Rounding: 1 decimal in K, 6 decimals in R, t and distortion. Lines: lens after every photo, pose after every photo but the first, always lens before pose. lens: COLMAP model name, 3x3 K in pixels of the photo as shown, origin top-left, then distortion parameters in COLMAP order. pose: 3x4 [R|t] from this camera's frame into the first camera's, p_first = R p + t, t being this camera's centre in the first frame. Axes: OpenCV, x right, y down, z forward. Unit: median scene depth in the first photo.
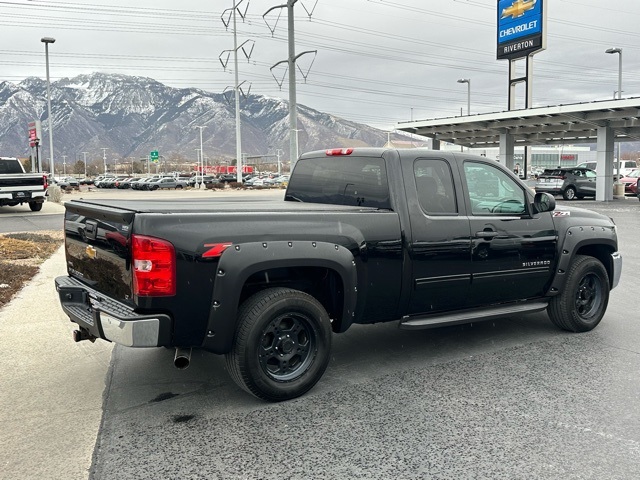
lens RADIAL K [[636.5, 0, 322.9], [0, 636.5, 236.2], [0, 0, 1]] dist [0.171811, -0.325263]
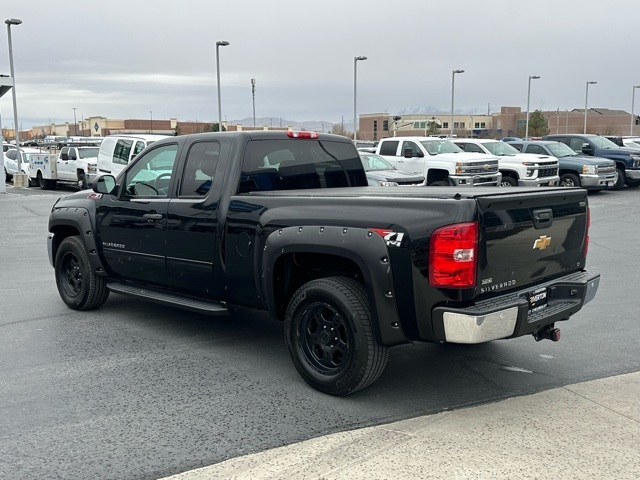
lens RADIAL K [[636.5, 0, 322.9], [0, 636.5, 236.2], [0, 0, 1]] dist [0.171811, -0.325263]
pose [[-0.199150, -0.121362, 0.972425, -0.174627], [0.096085, 0.985102, 0.142622, -0.021551], [-0.975247, 0.121838, -0.184522, 0.216255]]
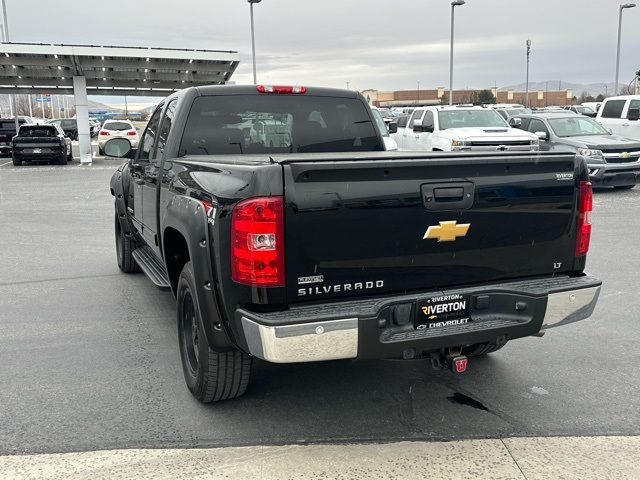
lens RADIAL K [[636.5, 0, 322.9], [0, 636.5, 236.2], [0, 0, 1]] dist [0.171811, -0.325263]
pose [[0.217386, -0.165303, 0.961987, -0.146345], [0.106474, 0.983690, 0.144972, -0.011225], [-0.970261, 0.070912, 0.231441, 0.142841]]
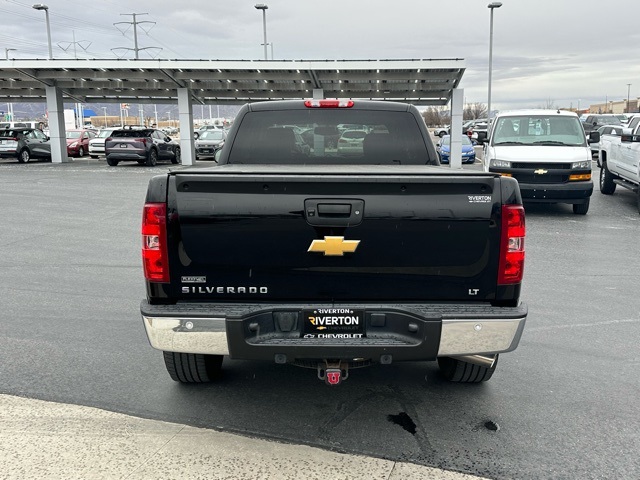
lens RADIAL K [[636.5, 0, 322.9], [0, 636.5, 236.2], [0, 0, 1]] dist [0.171811, -0.325263]
pose [[0.581053, -0.127003, 0.803896, -0.130084], [0.081230, 0.991867, 0.097987, -0.007438], [-0.809802, 0.008364, 0.586643, 0.092153]]
